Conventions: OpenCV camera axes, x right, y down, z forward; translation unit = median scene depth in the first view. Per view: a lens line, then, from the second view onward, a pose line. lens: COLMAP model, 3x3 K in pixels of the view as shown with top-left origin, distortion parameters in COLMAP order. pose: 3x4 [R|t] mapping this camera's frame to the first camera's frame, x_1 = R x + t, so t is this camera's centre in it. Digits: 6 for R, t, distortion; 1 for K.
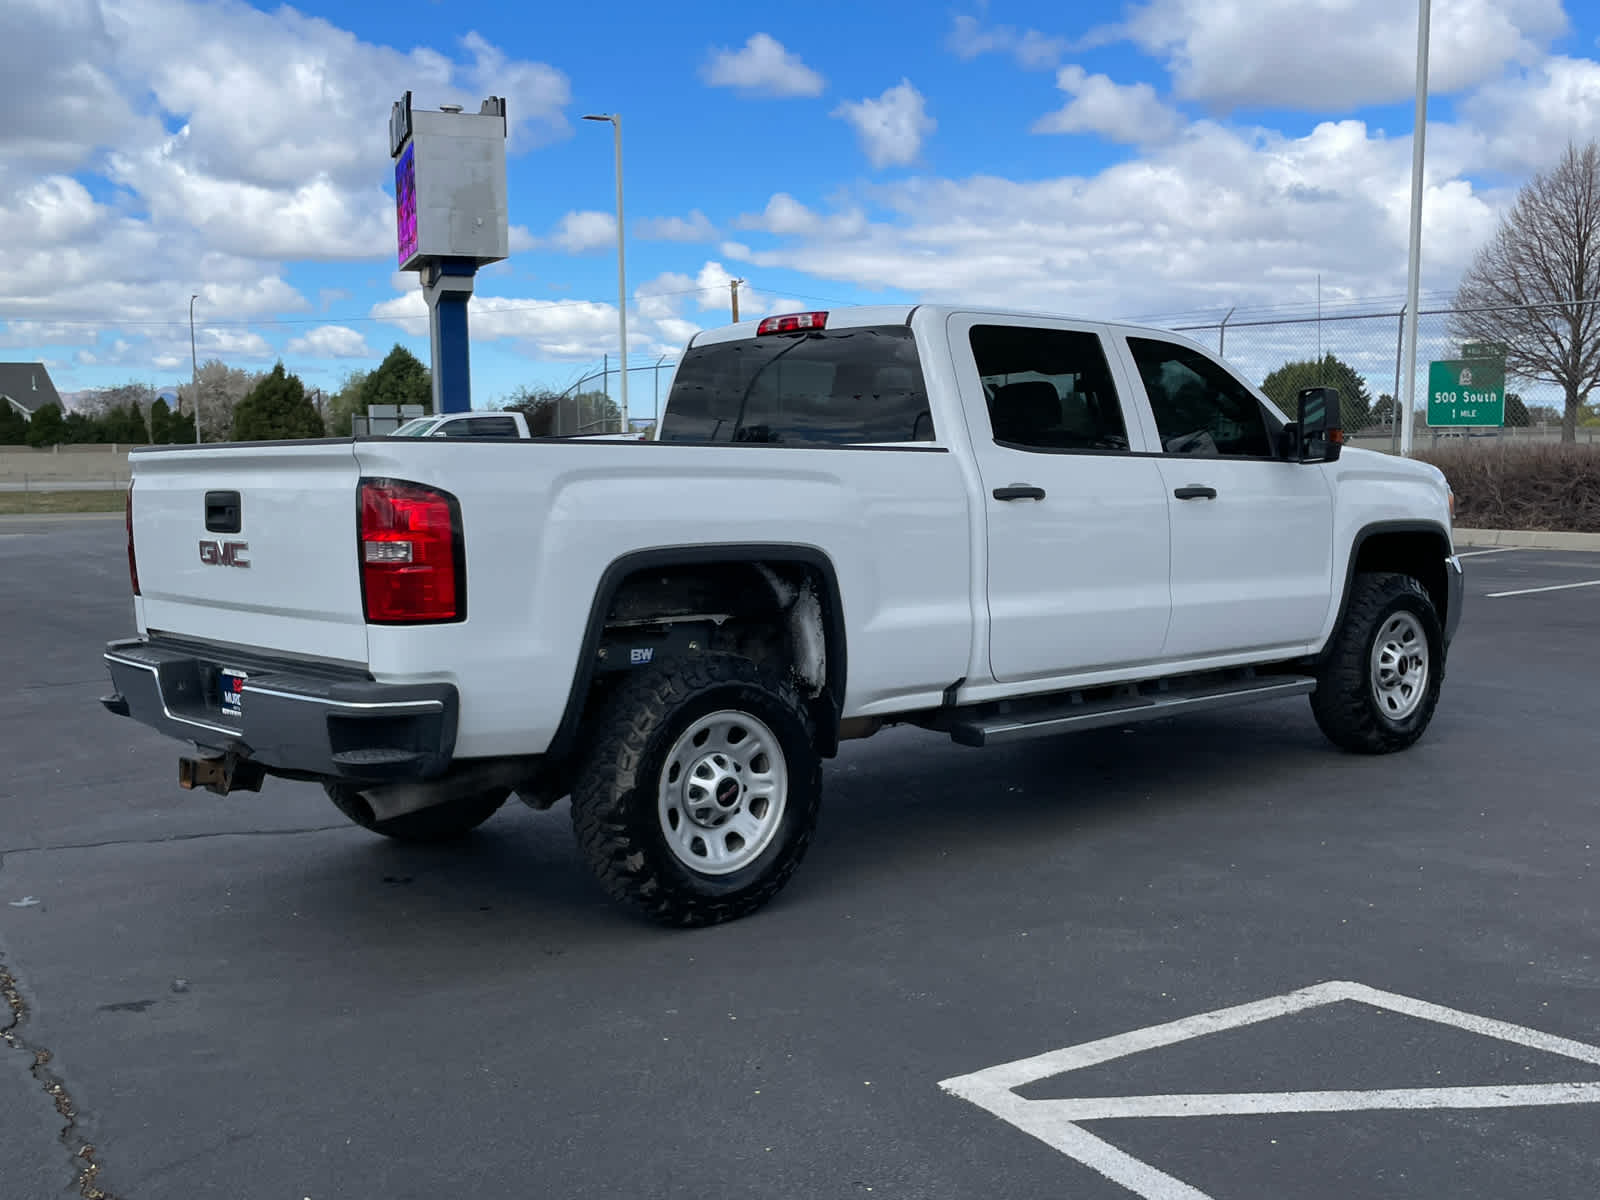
lens RADIAL K [[1690.0, 0, 820.6], [0, 1690.0, 604.6], [0, 0, 1]] dist [0.126754, -0.210090]
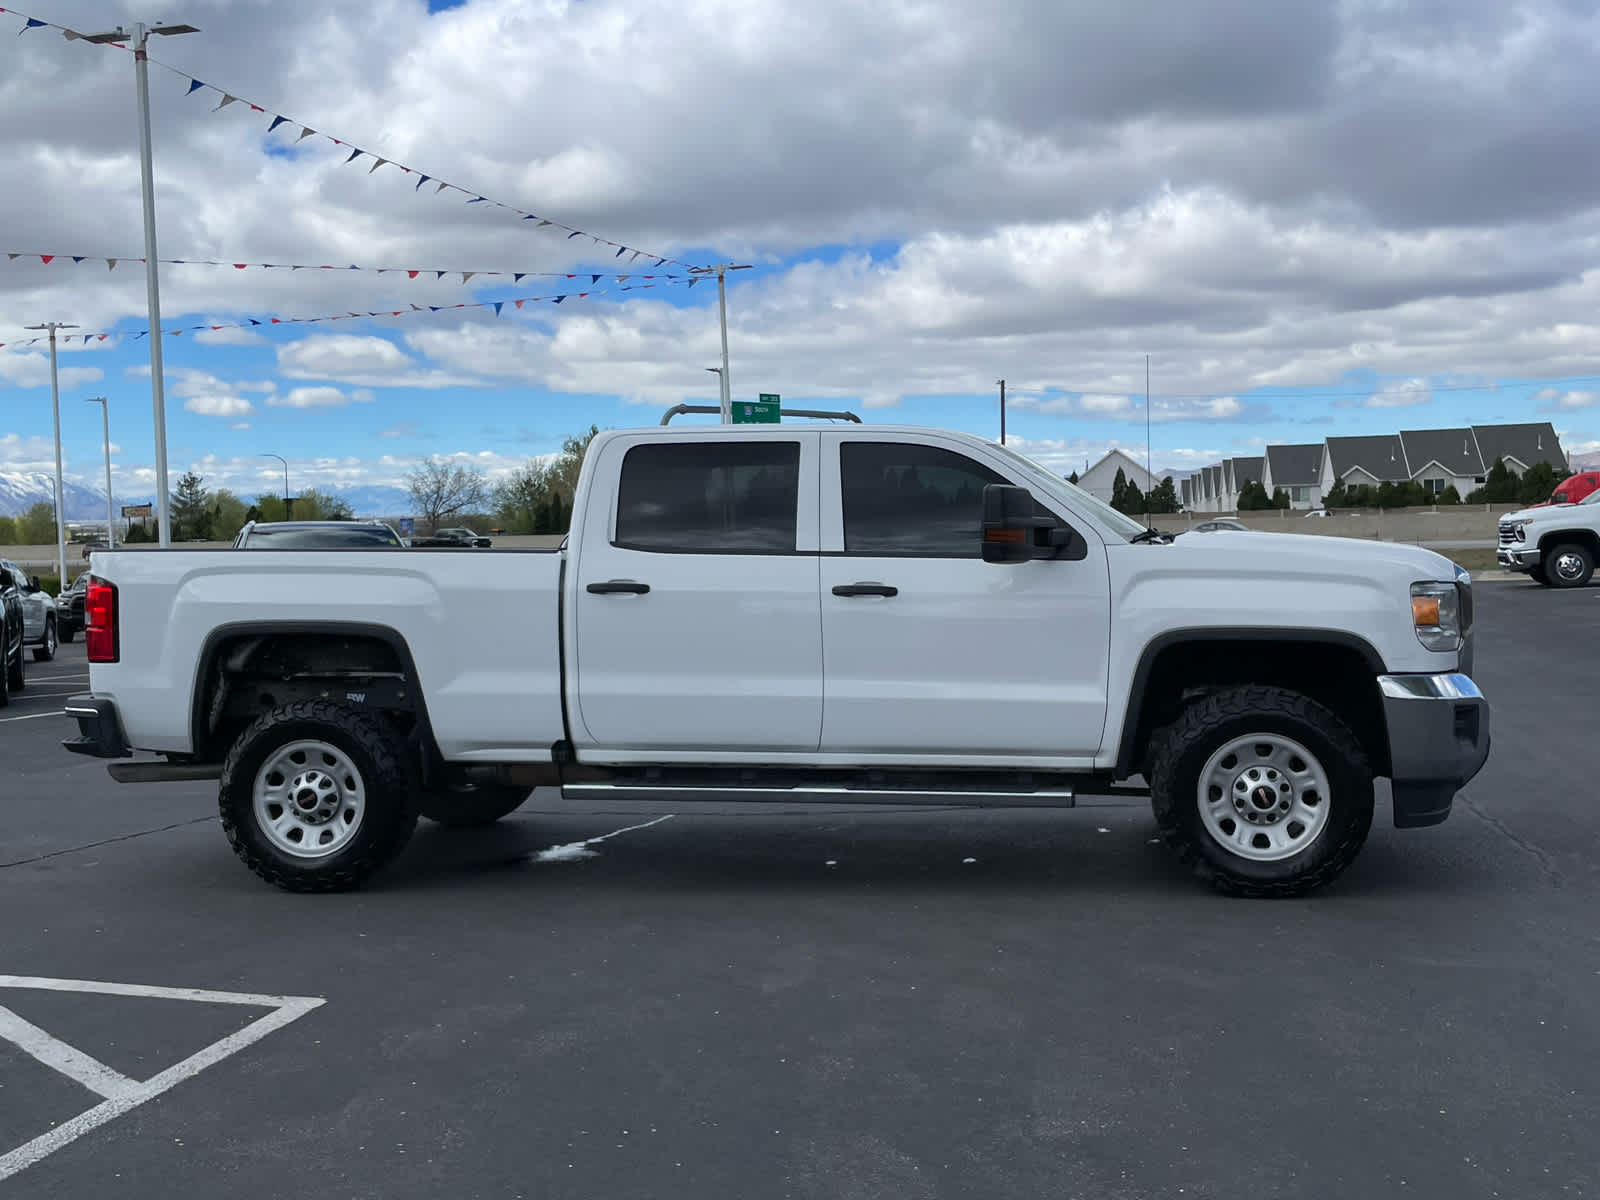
lens RADIAL K [[1690.0, 0, 820.6], [0, 1690.0, 604.6], [0, 0, 1]] dist [0.126754, -0.210090]
pose [[0.620502, 0.031934, -0.783555, 0.175908], [-0.055861, 0.998432, -0.003546, -0.009133], [0.782213, 0.045971, 0.621313, 0.060373]]
